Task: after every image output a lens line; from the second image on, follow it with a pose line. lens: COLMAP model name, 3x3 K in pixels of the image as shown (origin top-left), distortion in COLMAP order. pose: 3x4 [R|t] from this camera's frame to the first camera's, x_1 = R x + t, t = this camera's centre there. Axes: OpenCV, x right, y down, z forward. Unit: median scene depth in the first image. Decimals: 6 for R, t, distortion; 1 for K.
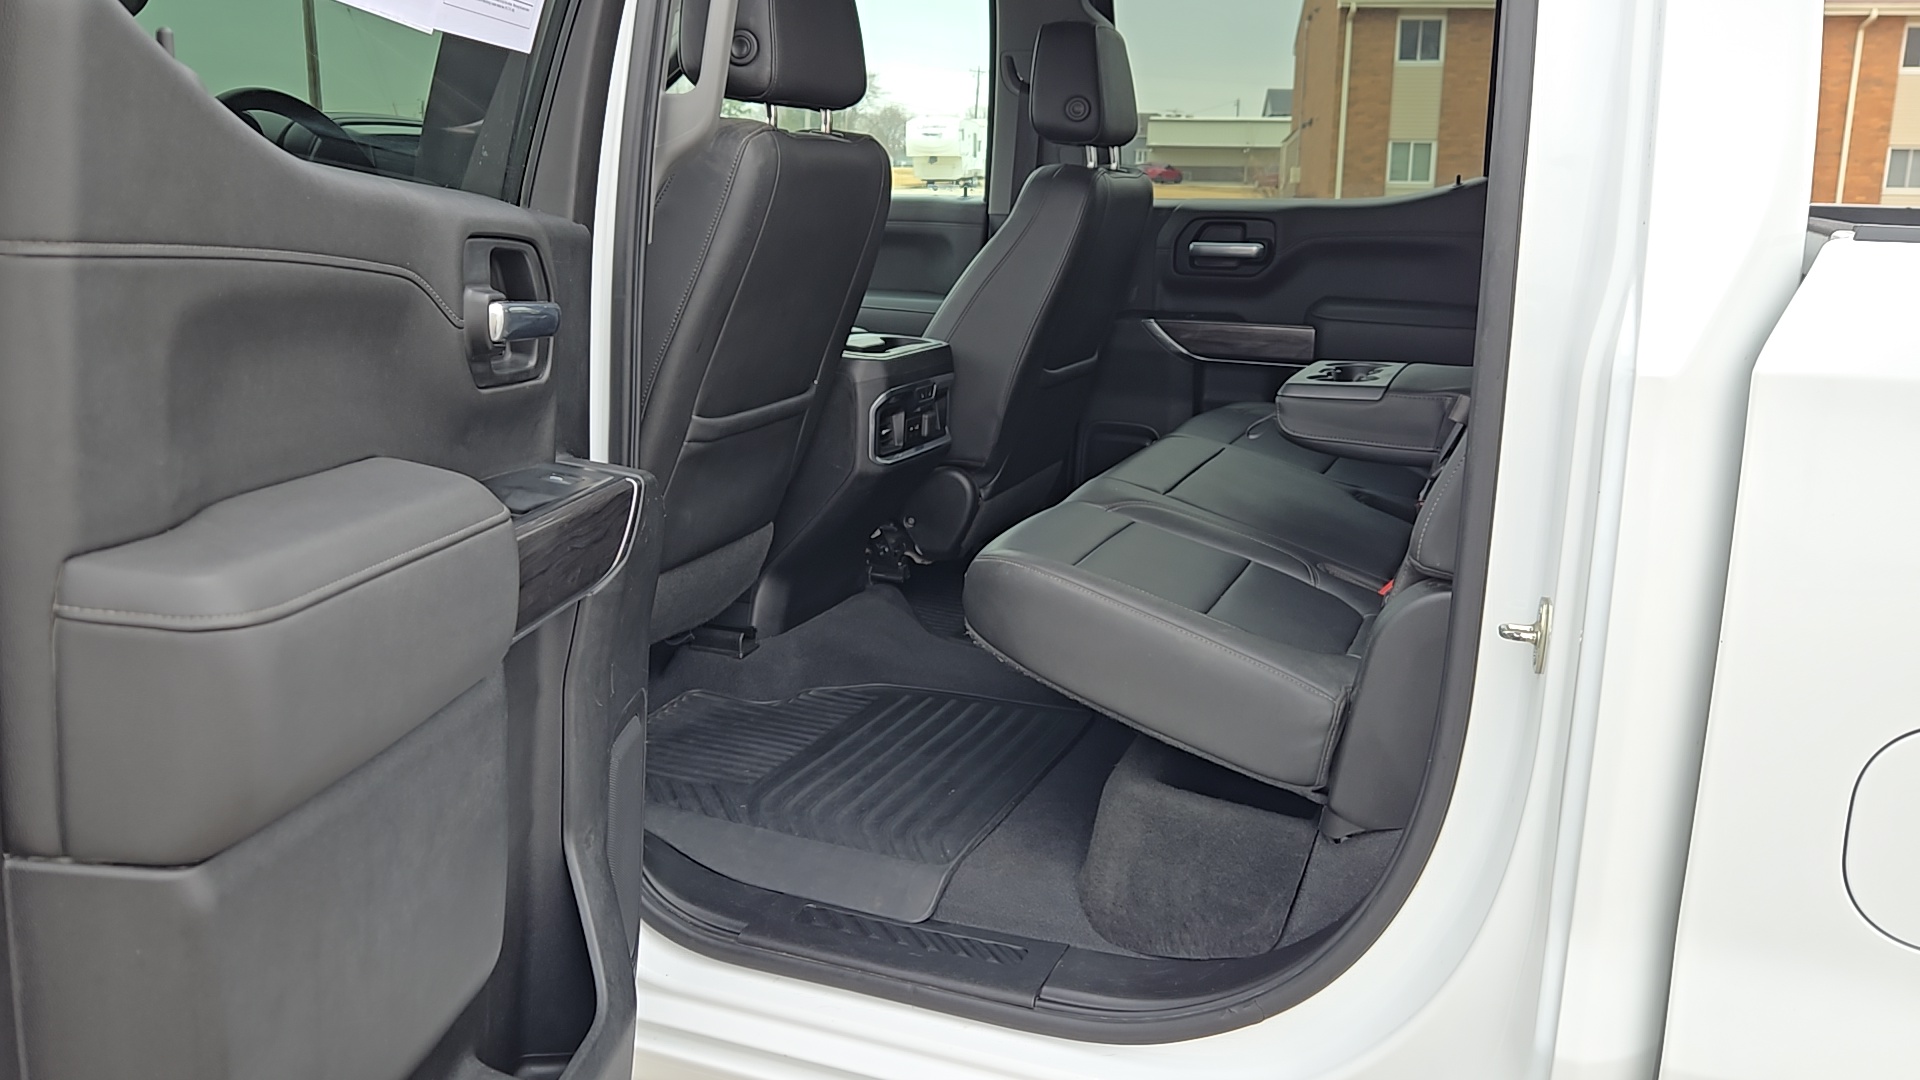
lens RADIAL K [[1625.0, 0, 954.8], [0, 1625.0, 534.3], [0, 0, 1]] dist [0.009028, -0.010167]
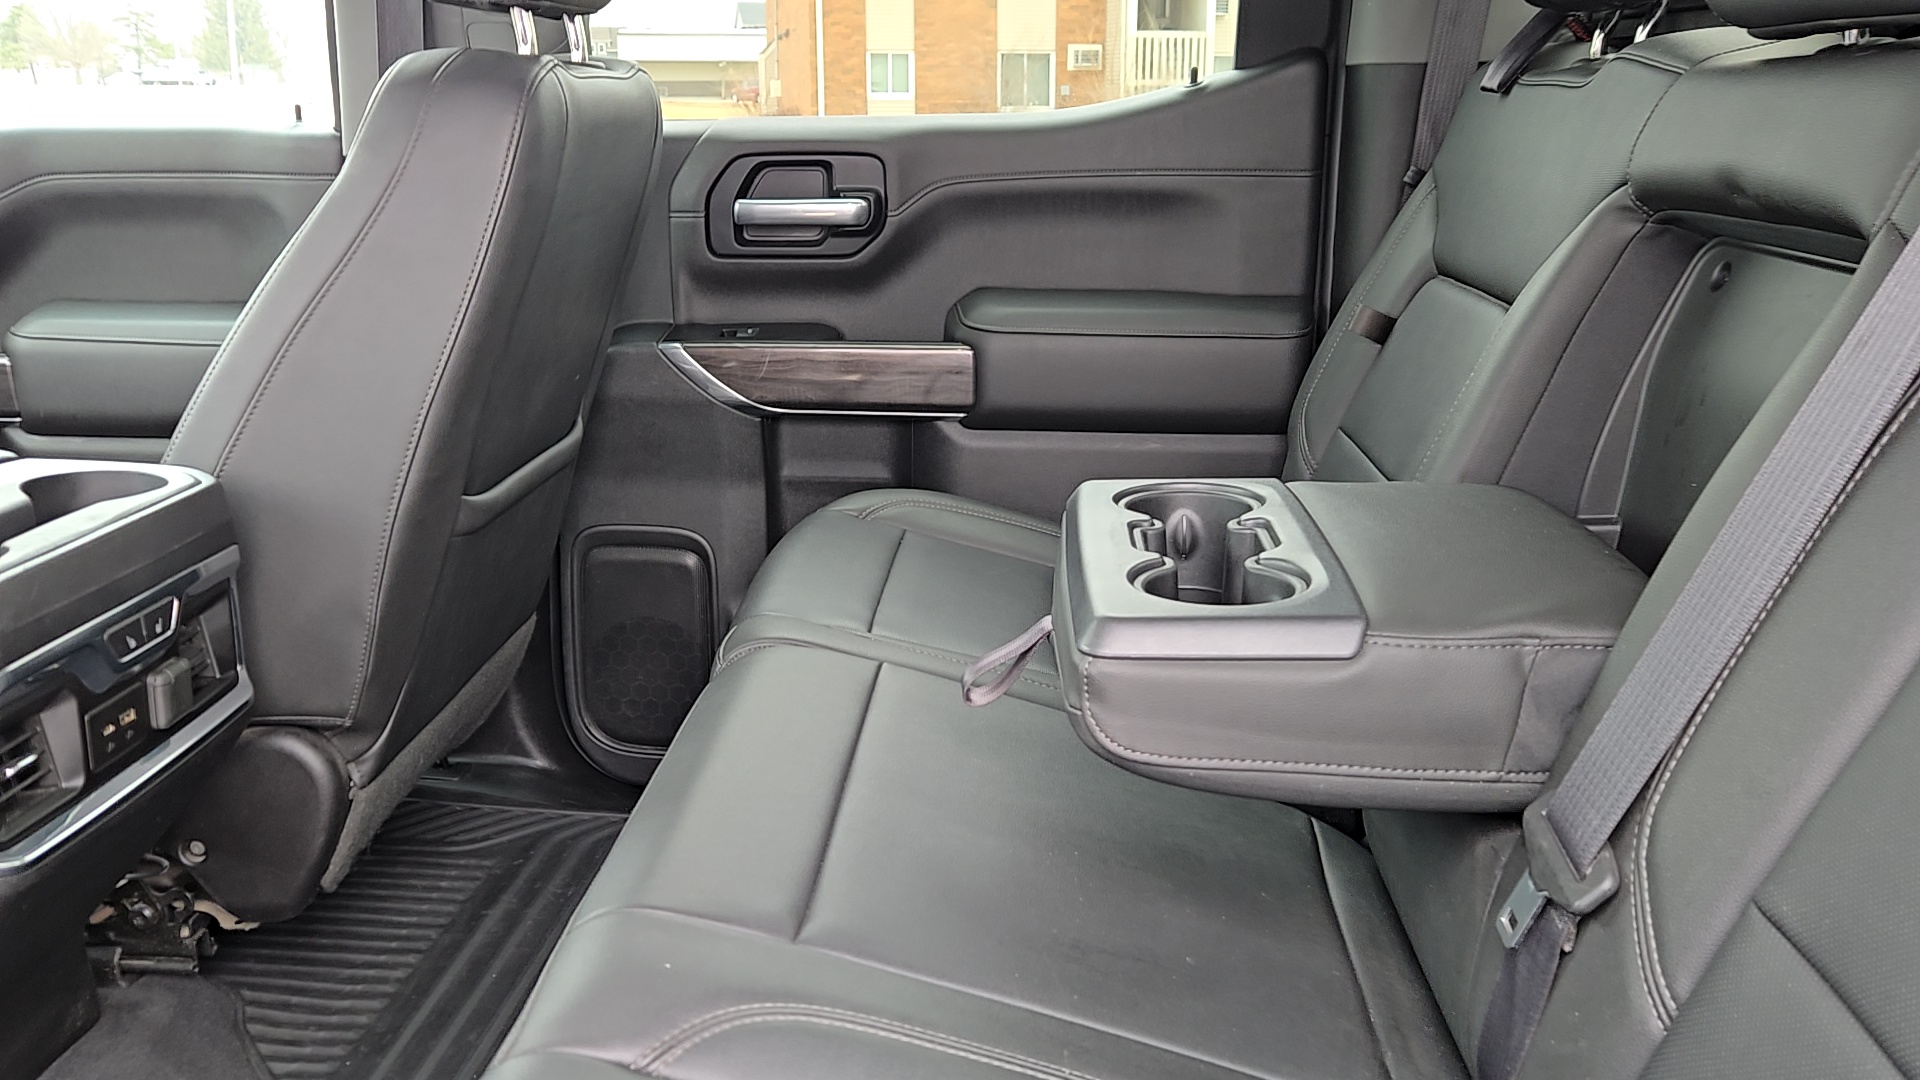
lens RADIAL K [[1625.0, 0, 954.8], [0, 1625.0, 534.3], [0, 0, 1]] dist [0.009028, -0.010167]
pose [[0.951947, -0.096276, 0.290738, 0.046116], [0.081988, 0.994767, 0.060962, -0.095873], [-0.295086, -0.034195, 0.954859, 0.457095]]
